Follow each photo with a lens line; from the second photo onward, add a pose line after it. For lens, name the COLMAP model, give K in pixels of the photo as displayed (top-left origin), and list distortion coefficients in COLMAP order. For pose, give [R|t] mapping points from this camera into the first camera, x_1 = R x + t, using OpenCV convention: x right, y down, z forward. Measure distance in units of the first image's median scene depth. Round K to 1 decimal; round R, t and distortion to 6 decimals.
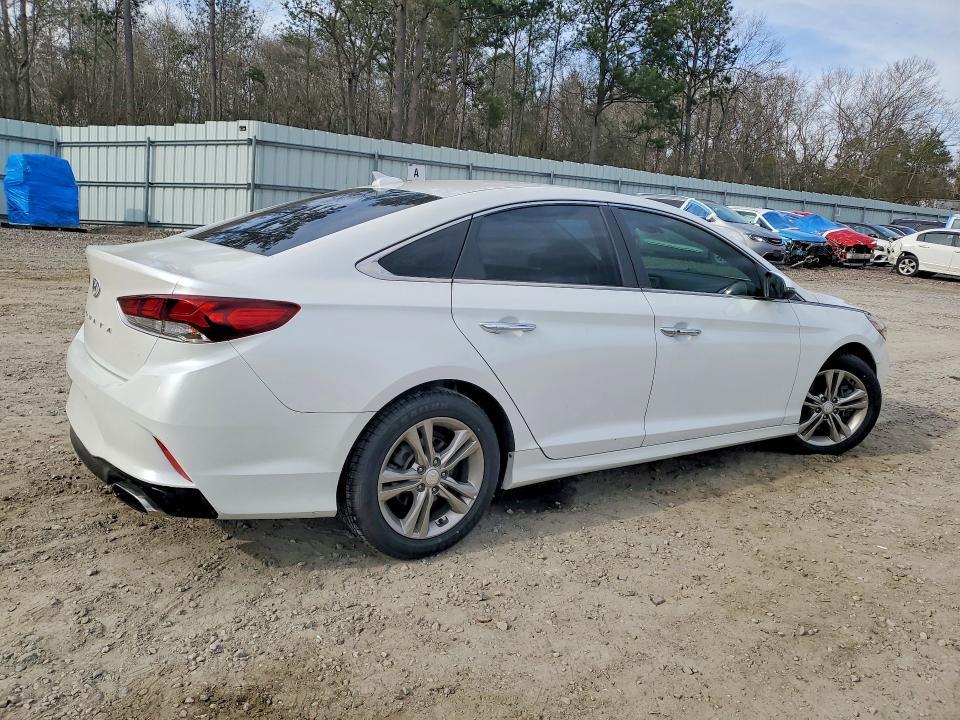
lens RADIAL K [[758.6, 0, 466.0], [0, 758.6, 359.5], [0, 0, 1]] dist [0.016002, 0.008167]
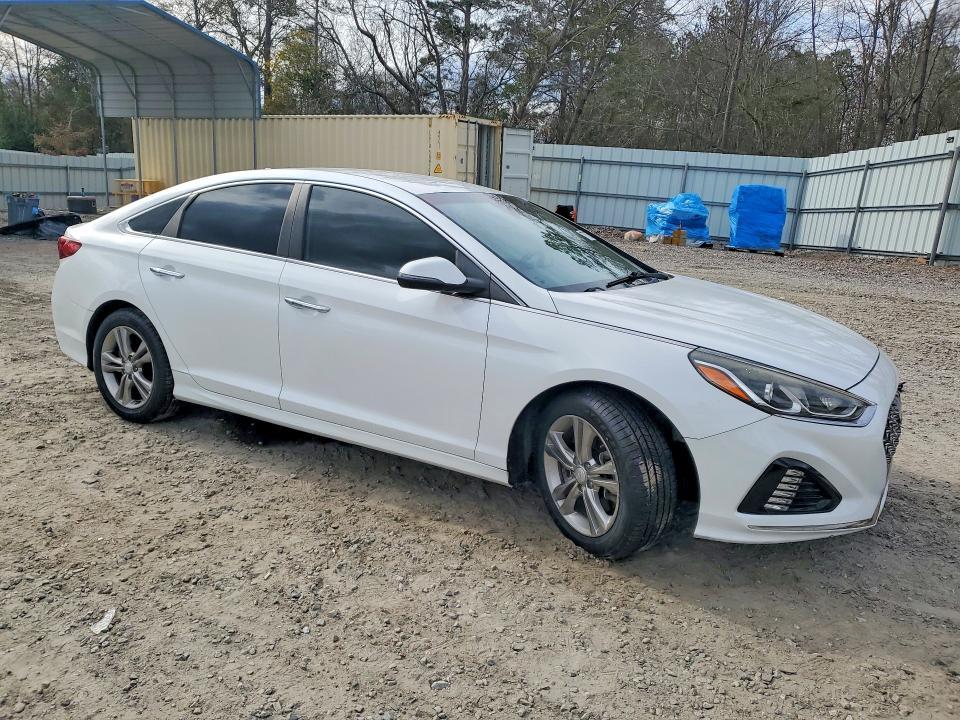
lens RADIAL K [[758.6, 0, 466.0], [0, 758.6, 359.5], [0, 0, 1]] dist [0.016002, 0.008167]
pose [[0.408791, 0.150920, -0.900063, 0.298865], [-0.196143, 0.977714, 0.074855, -0.019270], [0.891301, 0.145941, 0.429283, 0.179776]]
